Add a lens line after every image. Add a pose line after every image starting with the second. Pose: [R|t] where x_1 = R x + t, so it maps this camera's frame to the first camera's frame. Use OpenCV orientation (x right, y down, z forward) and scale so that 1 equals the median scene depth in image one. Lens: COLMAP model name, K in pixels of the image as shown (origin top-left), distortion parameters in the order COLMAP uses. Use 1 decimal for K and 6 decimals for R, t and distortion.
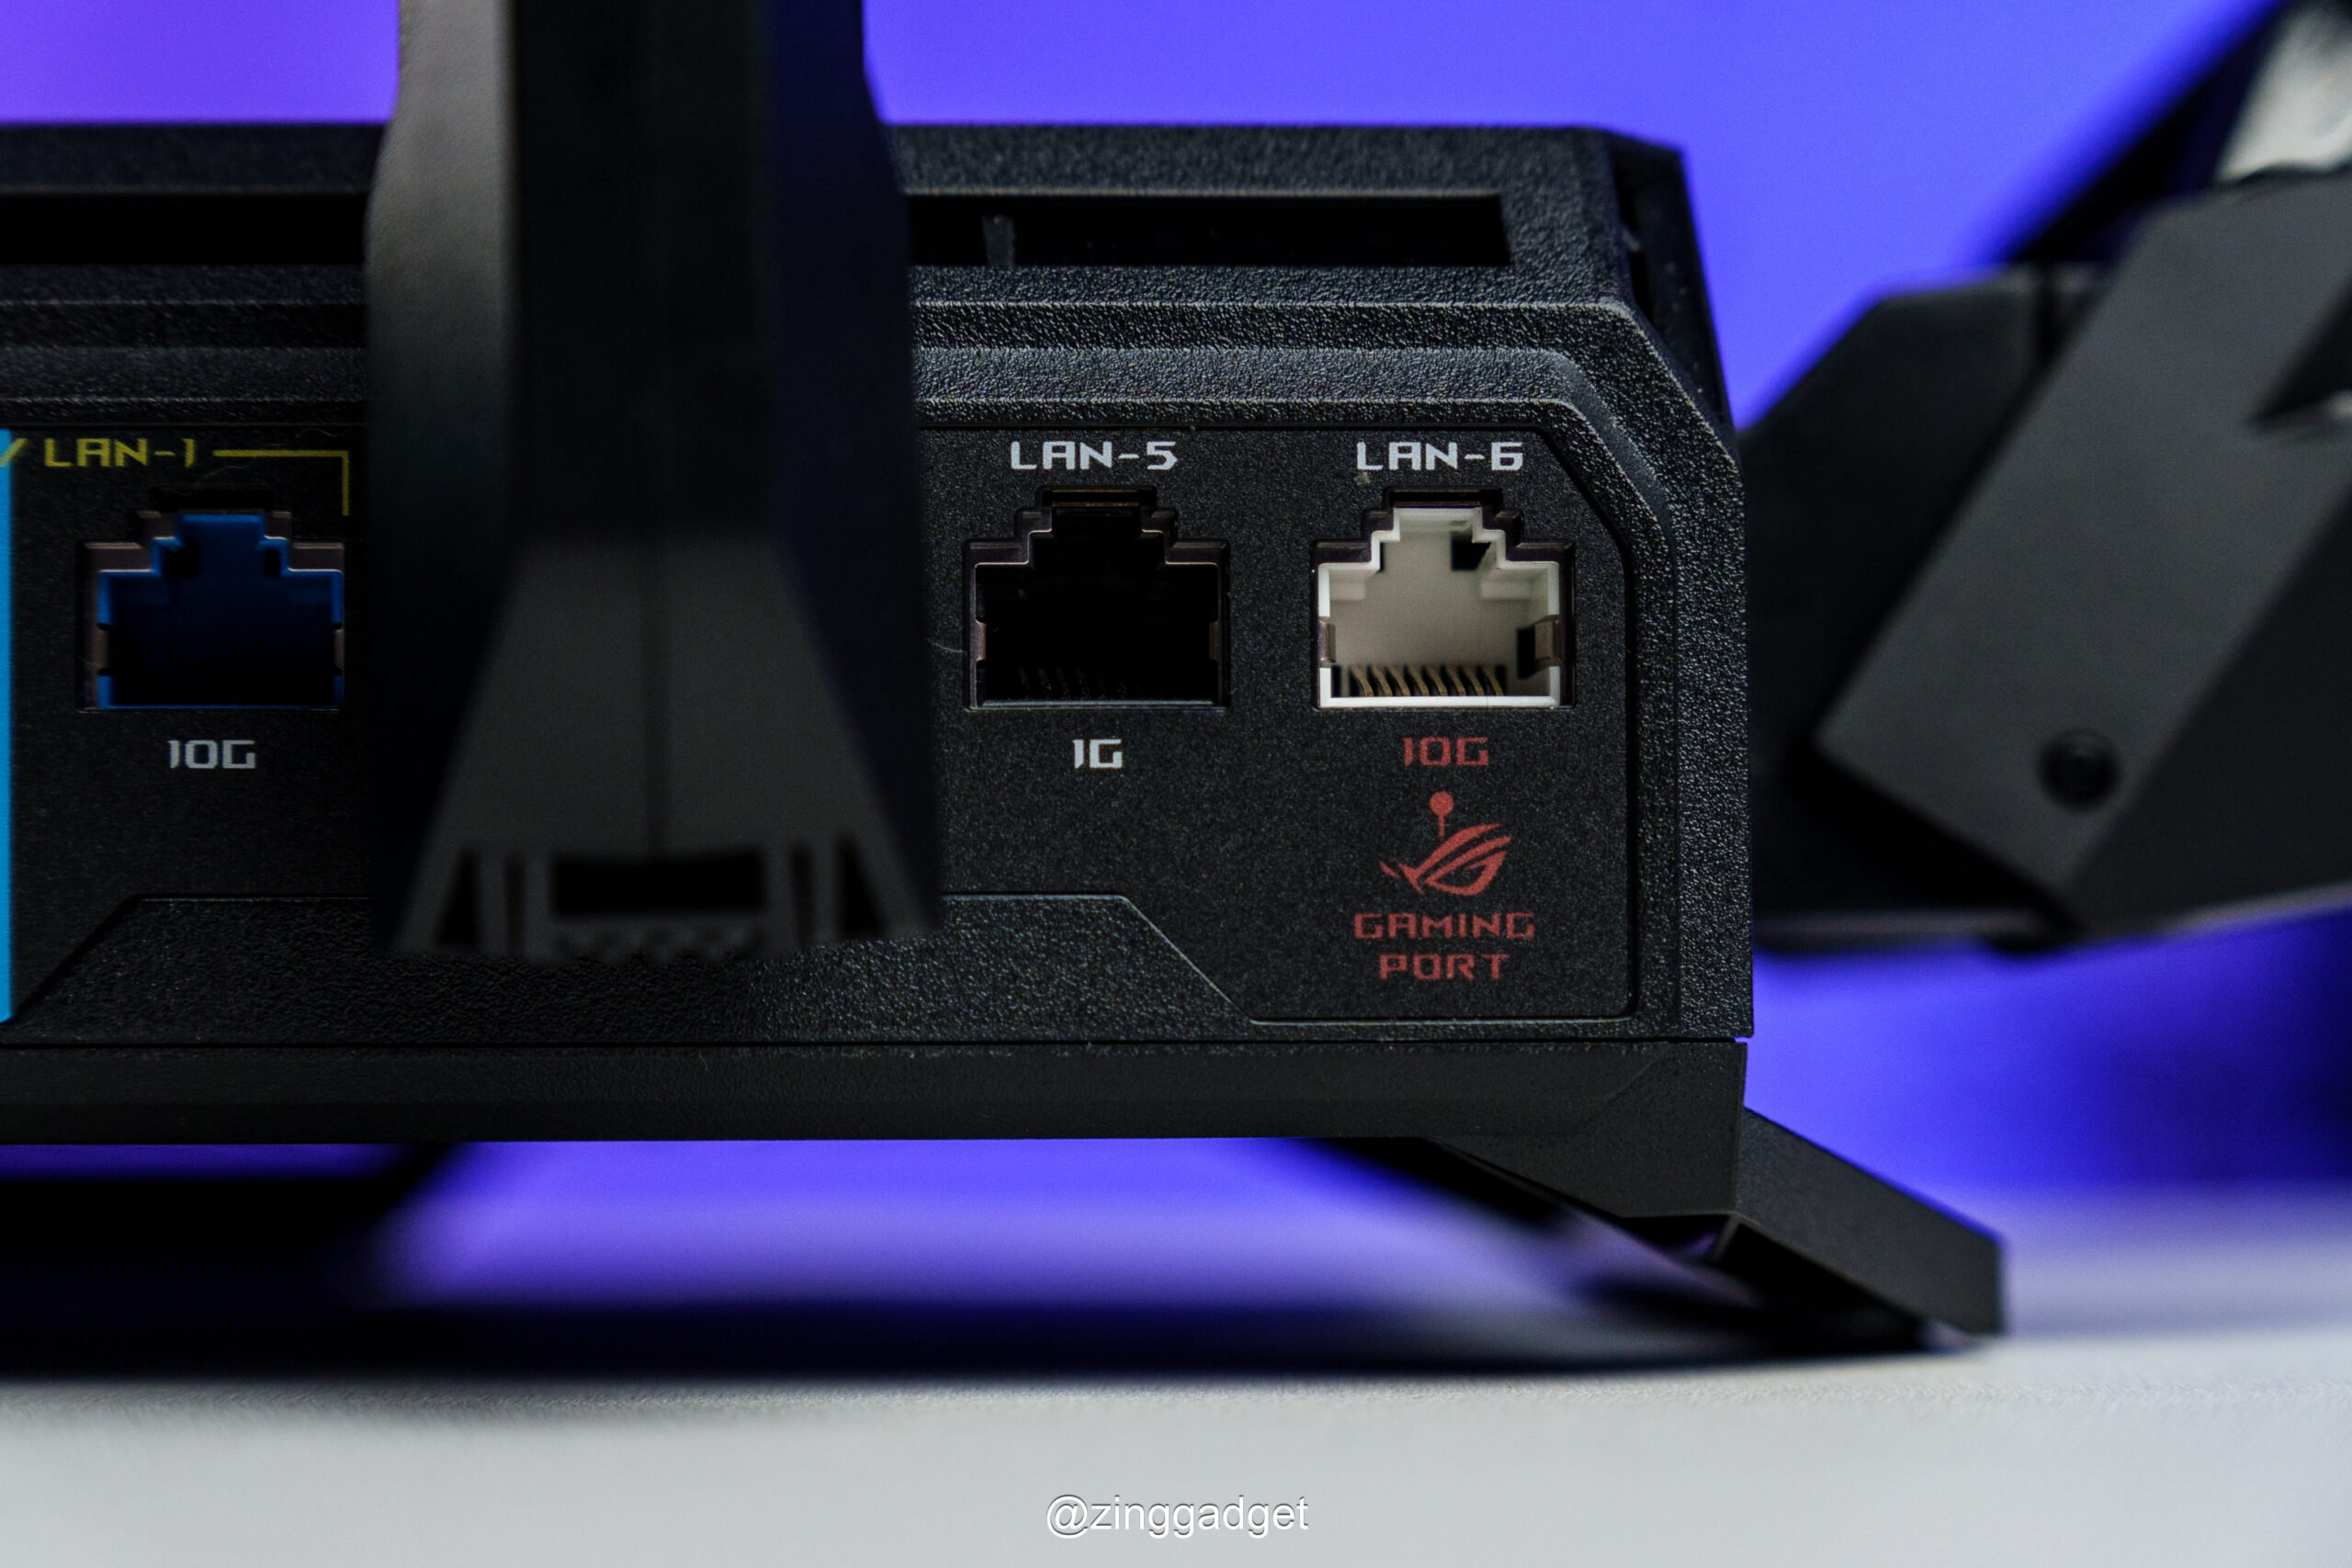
lens RADIAL K [[7079.0, 0, 1178.7], [0, 7079.0, 782.5], [0, 0, 1]] dist [-0.234374, 0.000000]
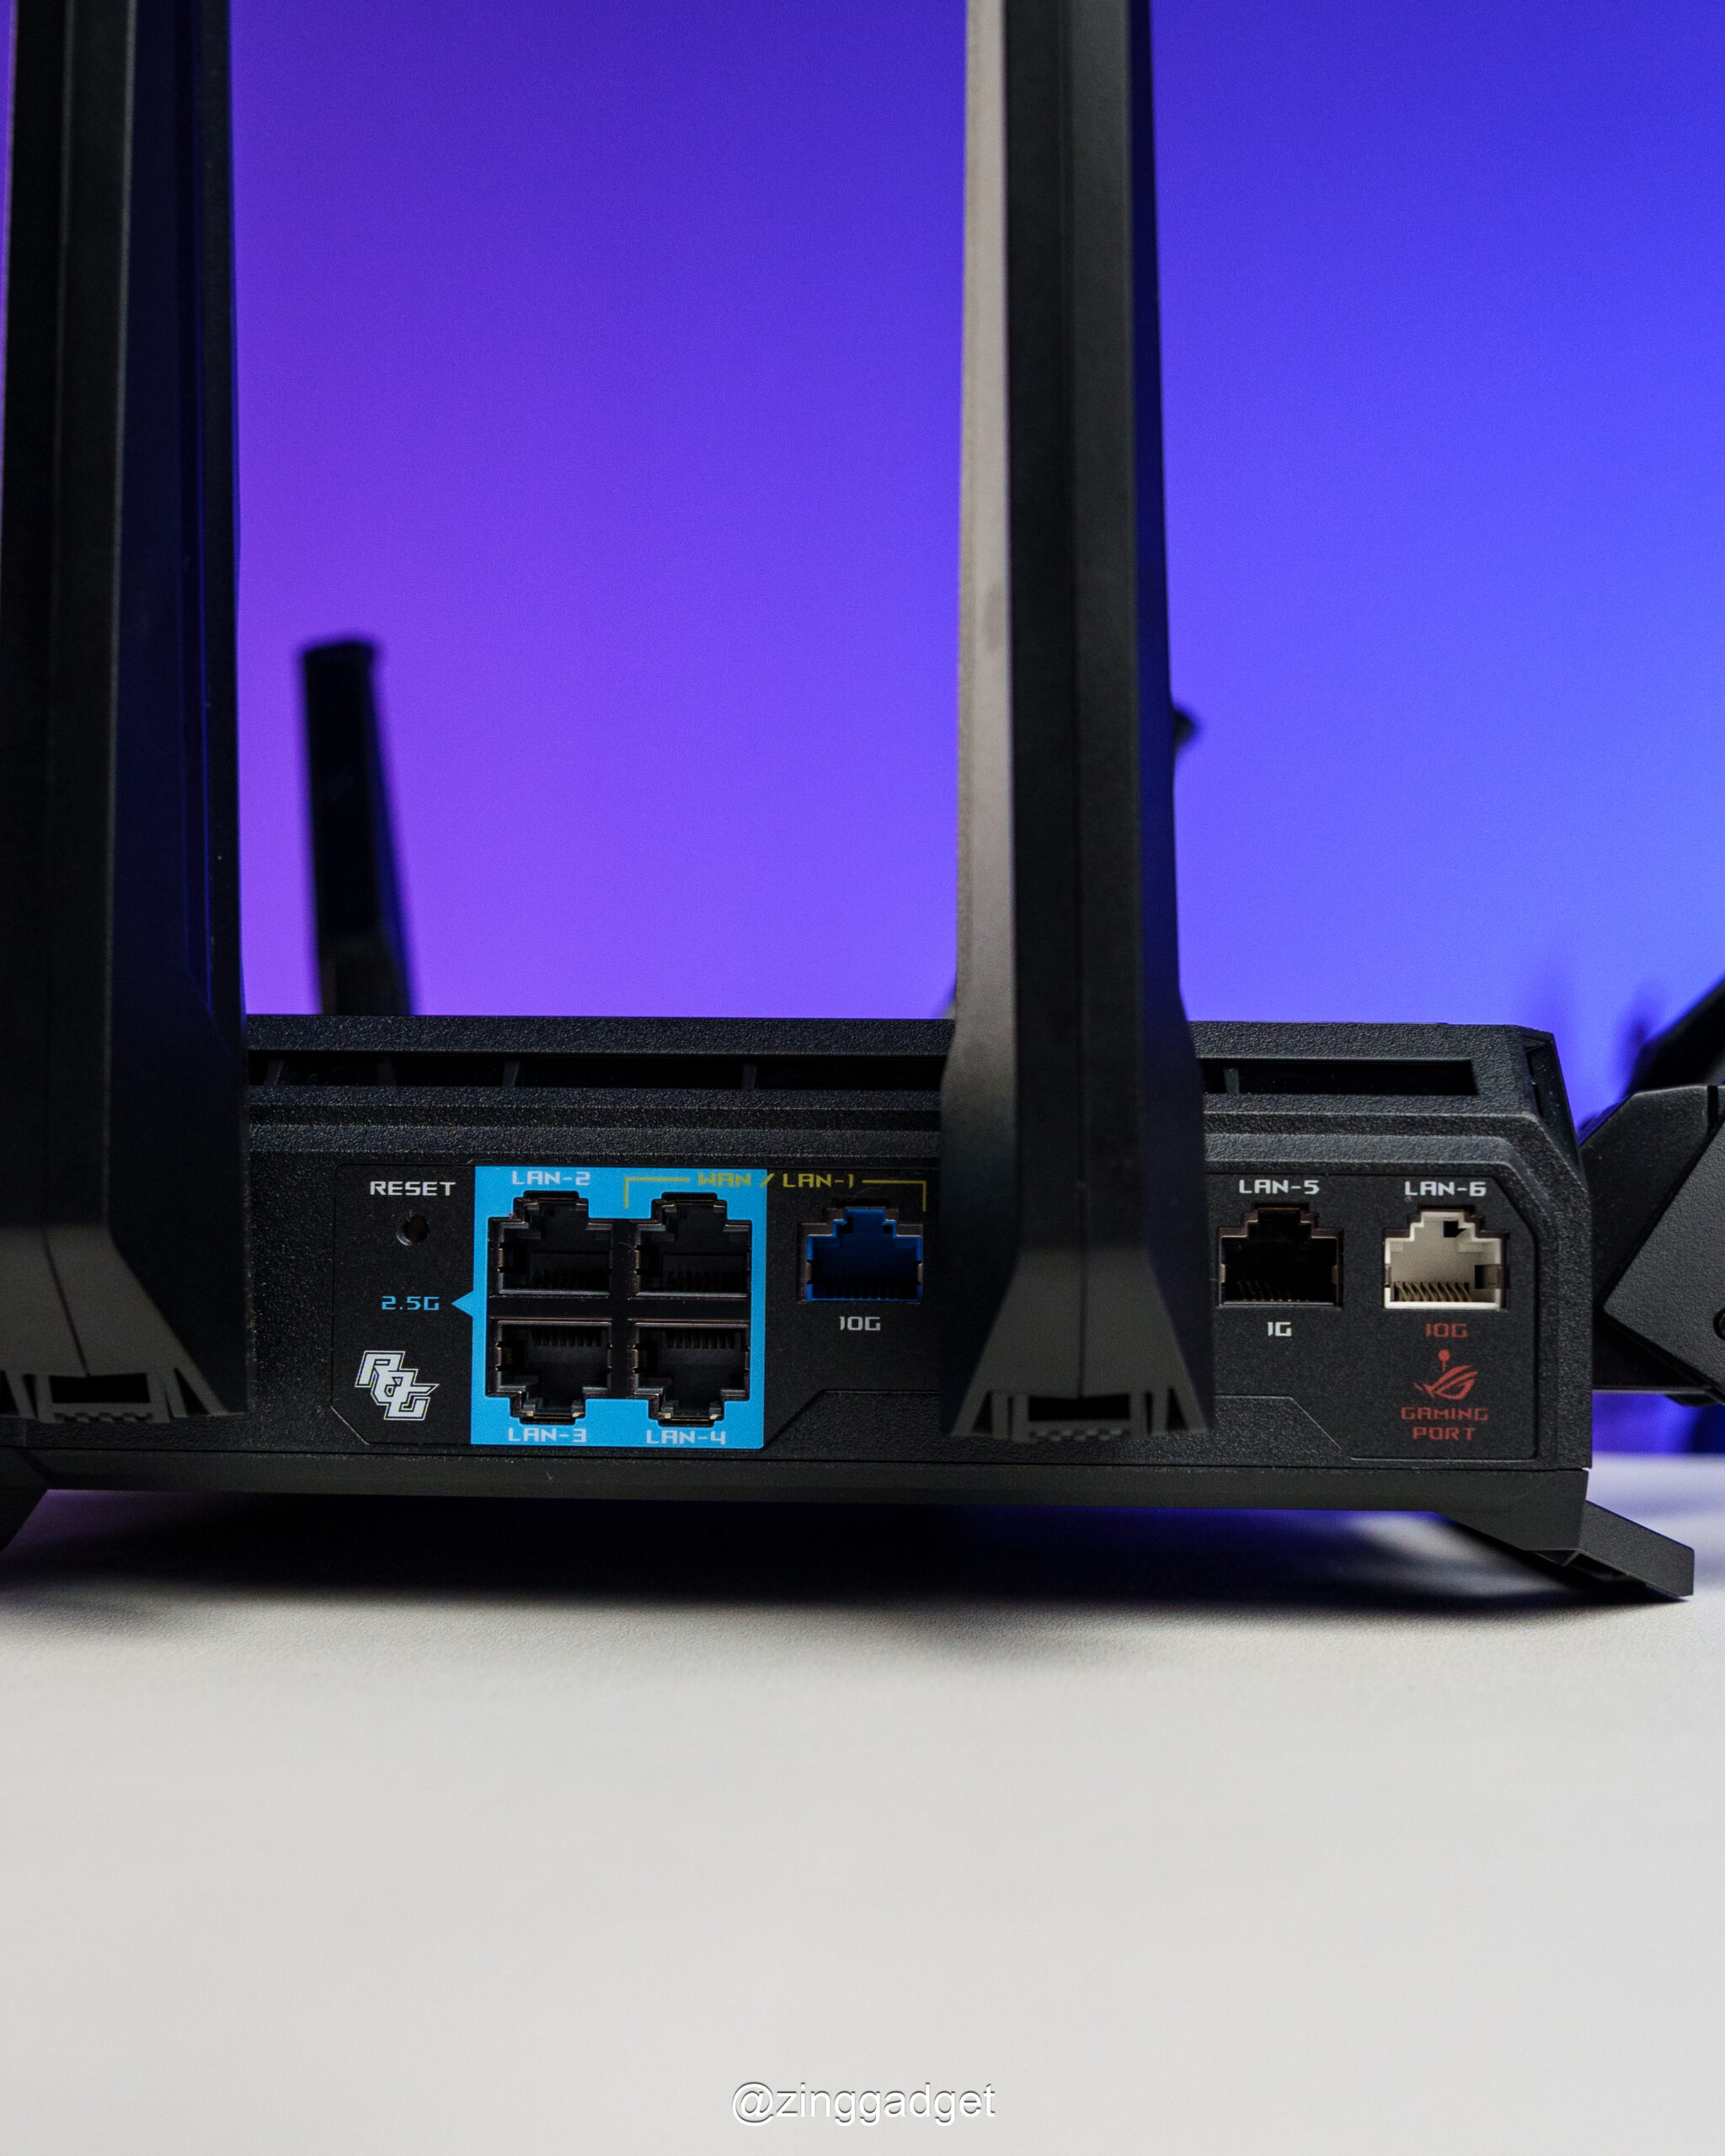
lens RADIAL K [[2435.7, 0, 857.1], [0, 2435.7, 1083.7], [0, 0, 1]] dist [-0.015144, 0.000000]
pose [[0.994668, 0.015047, -0.102024, -0.063313], [-0.014414, 0.999872, 0.006936, -0.079866], [0.102116, -0.005428, 0.994758, 0.267249]]
